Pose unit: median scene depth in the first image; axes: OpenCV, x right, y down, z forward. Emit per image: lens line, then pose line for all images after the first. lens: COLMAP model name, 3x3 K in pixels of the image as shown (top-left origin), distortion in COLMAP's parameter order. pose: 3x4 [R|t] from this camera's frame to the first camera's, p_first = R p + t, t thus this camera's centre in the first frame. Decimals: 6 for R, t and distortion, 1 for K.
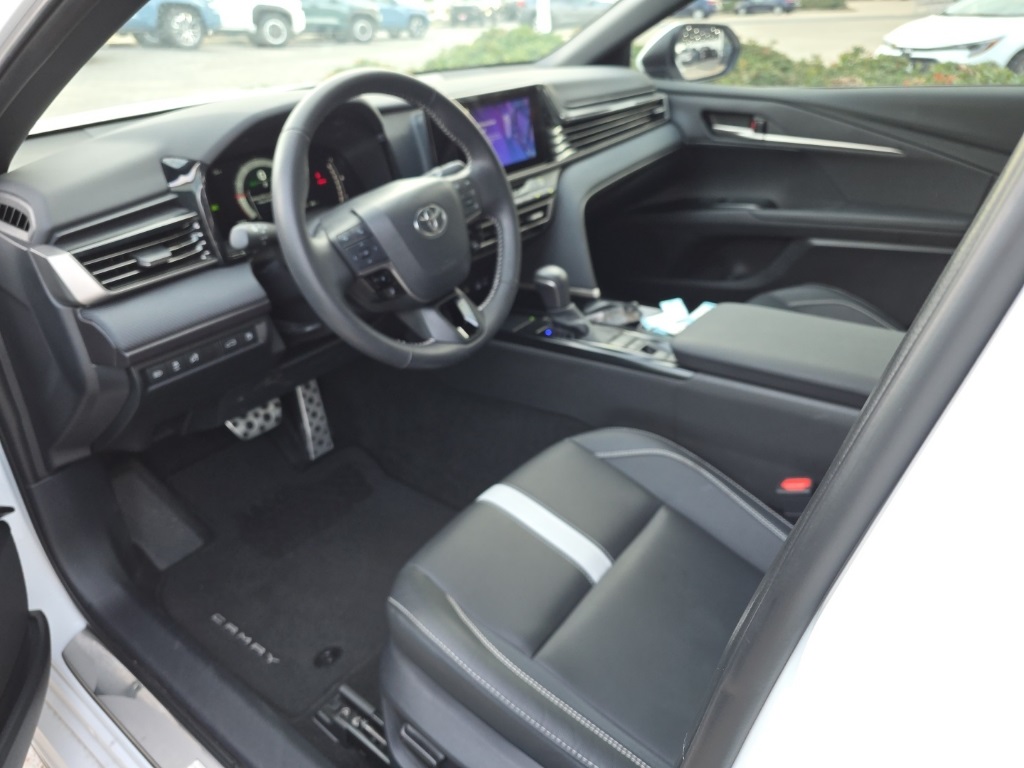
lens RADIAL K [[695.3, 0, 518.9], [0, 695.3, 378.2], [0, 0, 1]] dist [0.034077, -0.043439]
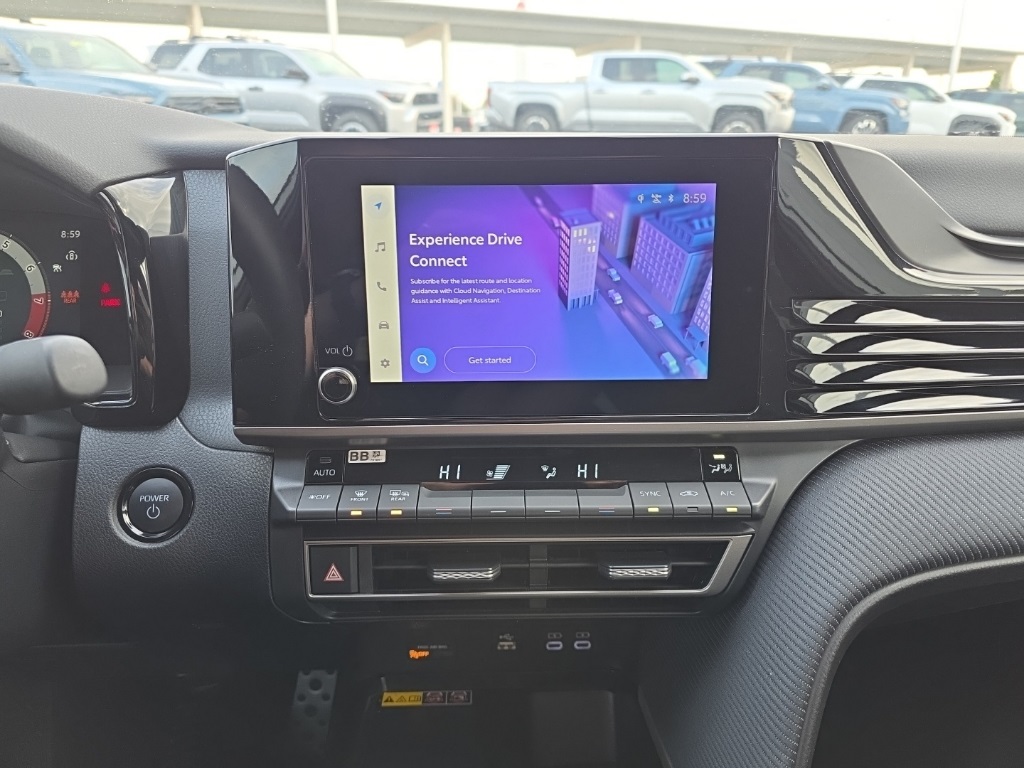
lens RADIAL K [[695.3, 0, 518.9], [0, 695.3, 378.2], [0, 0, 1]] dist [0.034077, -0.043439]
pose [[0.633163, 0.288515, -0.718236, 0.190476], [-0.382833, 0.923215, 0.033367, -0.314942], [0.672713, 0.253837, 0.694999, 0.788463]]
